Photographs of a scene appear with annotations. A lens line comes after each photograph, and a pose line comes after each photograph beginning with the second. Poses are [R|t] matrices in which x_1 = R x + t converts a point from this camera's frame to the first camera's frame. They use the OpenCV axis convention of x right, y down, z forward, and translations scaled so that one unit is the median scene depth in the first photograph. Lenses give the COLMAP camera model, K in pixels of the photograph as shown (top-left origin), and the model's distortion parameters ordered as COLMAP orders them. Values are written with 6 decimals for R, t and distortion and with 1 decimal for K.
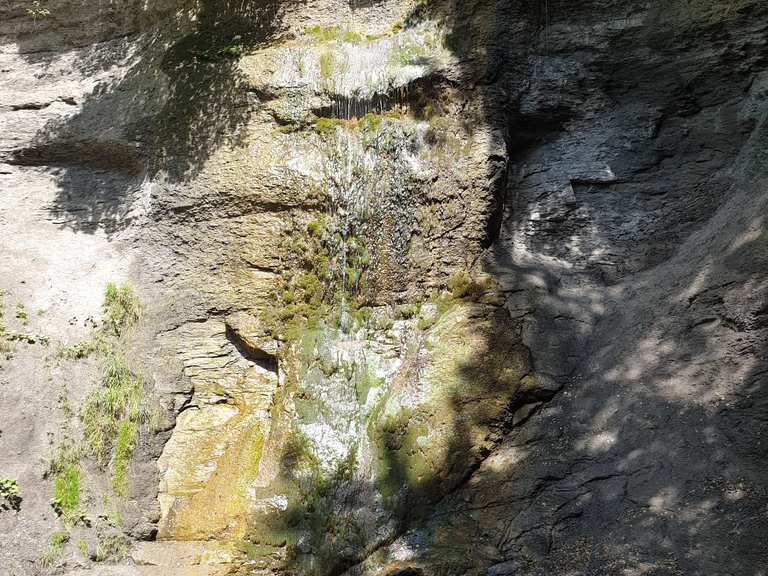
lens RADIAL K [[820.9, 0, 384.0], [0, 820.9, 288.0], [0, 0, 1]] dist [-0.004747, -0.033825]
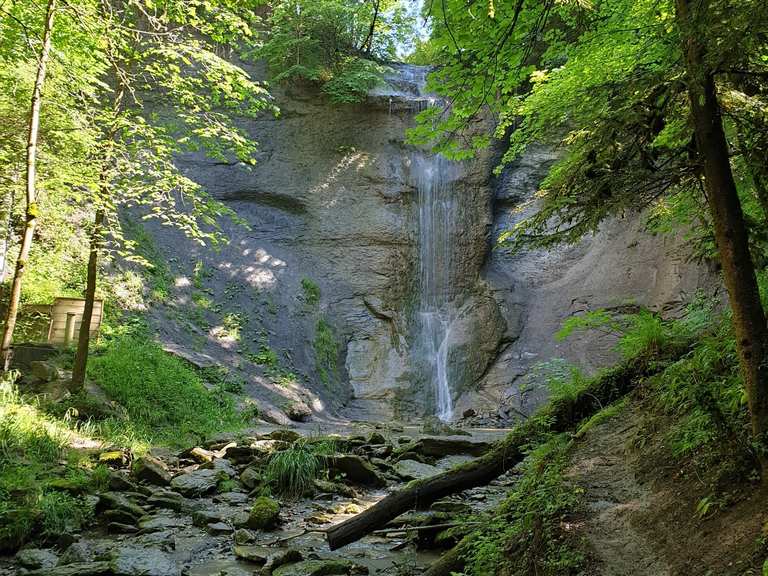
lens RADIAL K [[791.7, 0, 382.8], [0, 791.7, 272.4], [0, 0, 1]] dist [0.007640, 0.003539]
pose [[0.974056, 0.043822, 0.222023, -0.564827], [-0.064043, 0.994345, 0.084709, -0.190025], [-0.217056, -0.096730, 0.971355, -0.902453]]
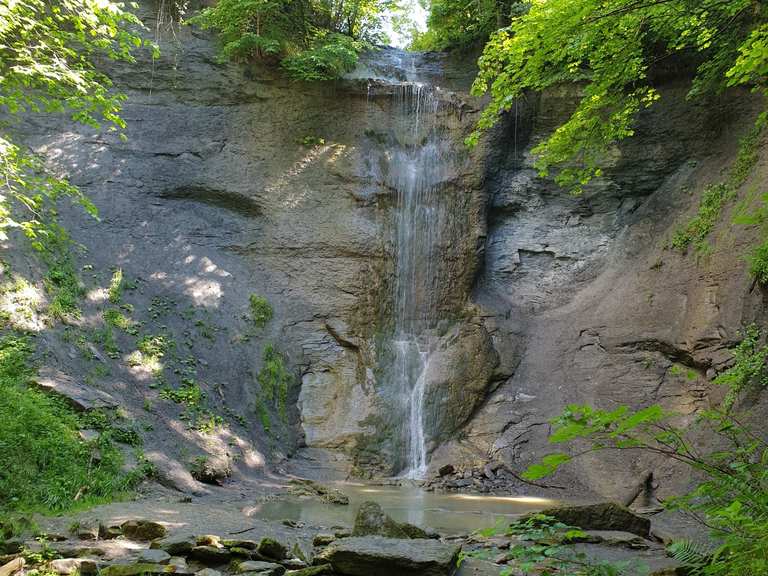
lens RADIAL K [[794.5, 0, 384.0], [0, 794.5, 288.0], [0, 0, 1]] dist [0.002663, -0.008199]
pose [[0.974392, 0.073512, 0.212502, -0.408896], [-0.092822, 0.992271, 0.082356, -0.168630], [-0.204805, -0.099971, 0.973684, -0.589640]]
